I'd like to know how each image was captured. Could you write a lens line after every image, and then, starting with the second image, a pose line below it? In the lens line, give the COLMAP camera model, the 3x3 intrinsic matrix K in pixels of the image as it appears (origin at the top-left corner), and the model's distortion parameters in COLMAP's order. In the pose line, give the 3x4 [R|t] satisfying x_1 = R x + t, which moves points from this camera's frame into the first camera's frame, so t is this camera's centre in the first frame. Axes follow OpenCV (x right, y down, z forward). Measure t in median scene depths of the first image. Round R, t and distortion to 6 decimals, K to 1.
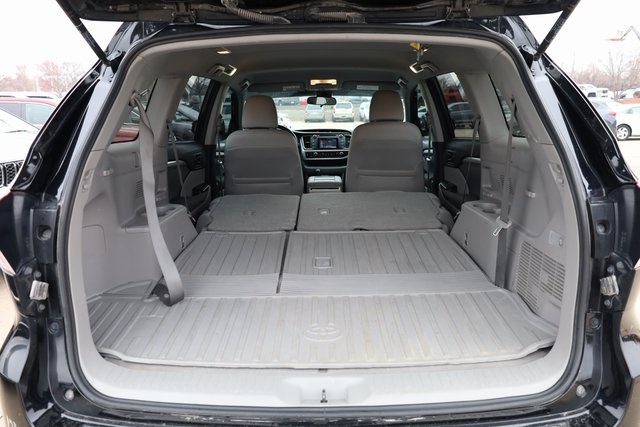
lens RADIAL K [[505.8, 0, 320.8], [0, 505.8, 214.0], [0, 0, 1]] dist [0.010730, 0.018871]
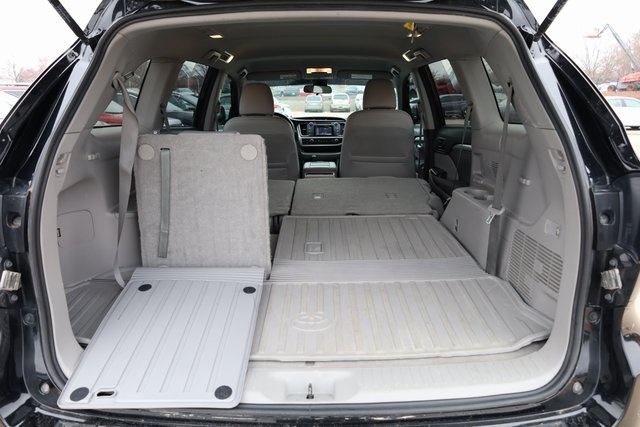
lens RADIAL K [[459.4, 0, 320.0], [0, 459.4, 215.4], [0, 0, 1]] dist [0.021997, -0.002932]
pose [[0.999984, 0.005529, 0.001344, 0.018338], [-0.005579, 0.999150, 0.040854, -0.008288], [-0.001117, -0.040860, 0.999164, 0.115569]]
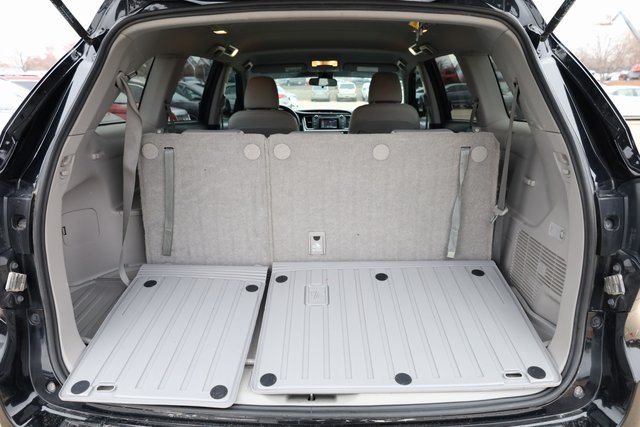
lens RADIAL K [[459.4, 0, 319.9], [0, 459.4, 215.6], [0, 0, 1]] dist [0.021997, -0.002932]
pose [[0.999883, 0.009952, -0.011615, 0.023888], [-0.009190, 0.997916, 0.063876, -0.029624], [0.012226, -0.063762, 0.997890, 0.116469]]
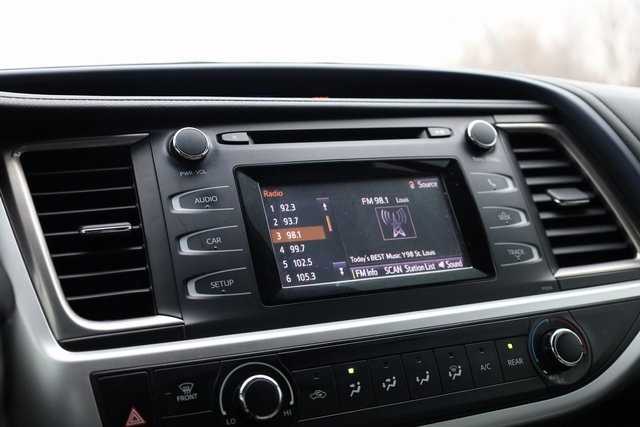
lens RADIAL K [[875.4, 0, 321.1], [0, 875.4, 211.4], [0, 0, 1]] dist [0.030387, 0.000000]
pose [[0.911177, -0.052817, 0.408616, -0.141149], [0.096743, 0.991449, -0.087576, -0.376569], [-0.400497, 0.119328, 0.908495, 2.529204]]
